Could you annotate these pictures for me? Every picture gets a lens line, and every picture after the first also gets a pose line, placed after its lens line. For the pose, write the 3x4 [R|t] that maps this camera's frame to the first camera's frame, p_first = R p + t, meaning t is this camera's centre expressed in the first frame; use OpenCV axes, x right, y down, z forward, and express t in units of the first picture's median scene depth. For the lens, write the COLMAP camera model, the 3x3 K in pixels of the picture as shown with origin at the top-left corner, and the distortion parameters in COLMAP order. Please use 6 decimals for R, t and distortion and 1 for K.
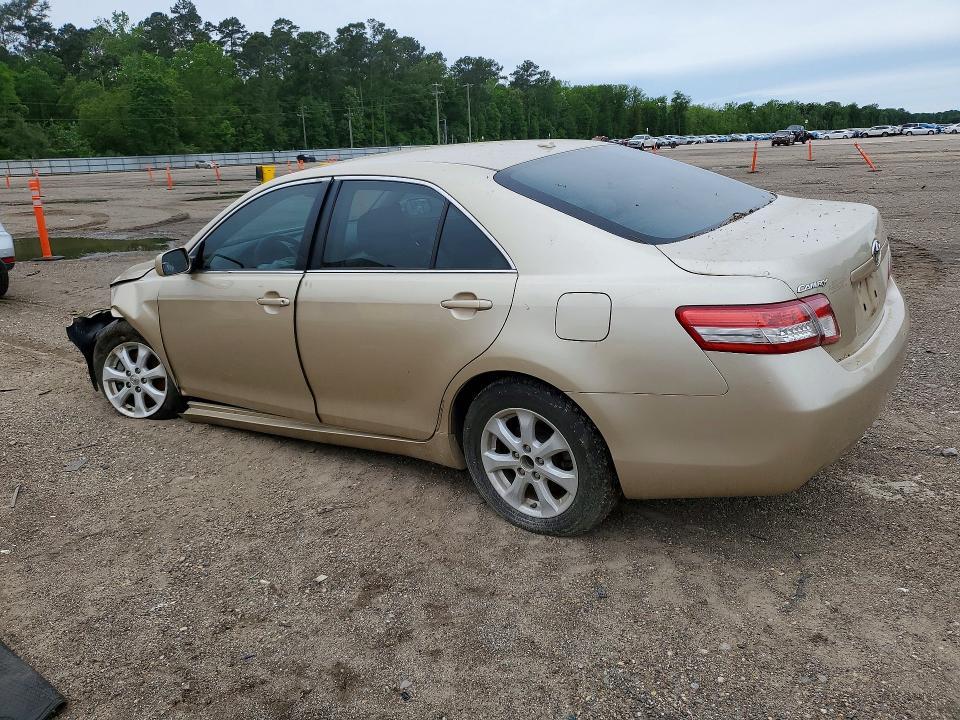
lens RADIAL K [[721.0, 0, 480.0], [0, 721.0, 360.0], [0, 0, 1]] dist [0.079024, -0.072466]
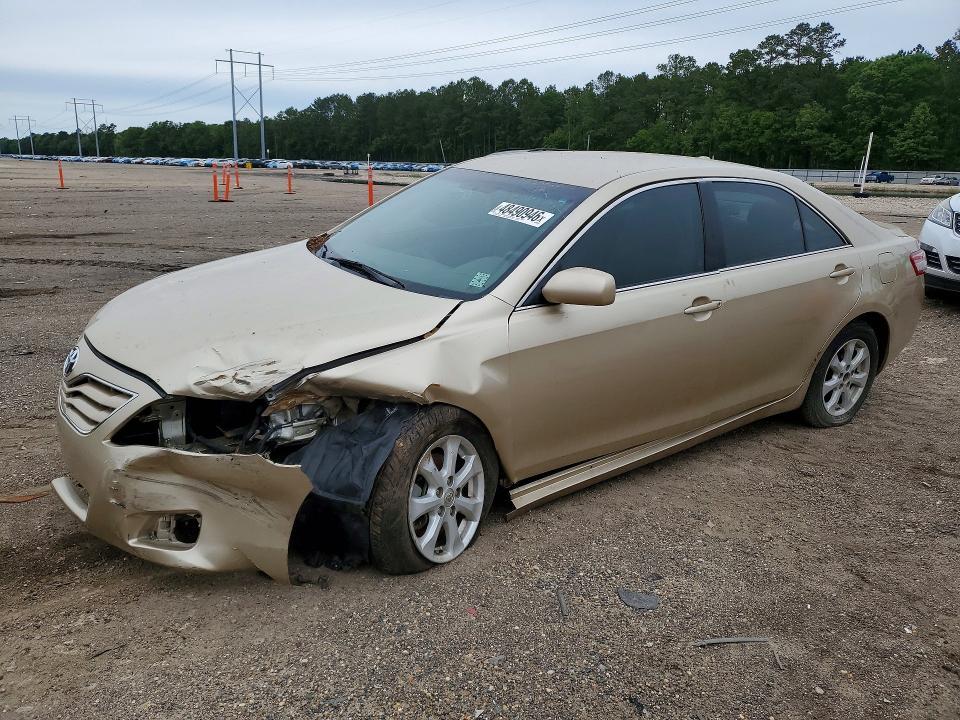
lens RADIAL K [[721.0, 0, 480.0], [0, 721.0, 360.0], [0, 0, 1]] dist [0.079024, -0.072466]
pose [[0.332454, -0.181123, 0.925564, -1.262277], [0.228329, 0.967648, 0.107344, -0.180164], [-0.915063, 0.175646, 0.363054, 0.927375]]
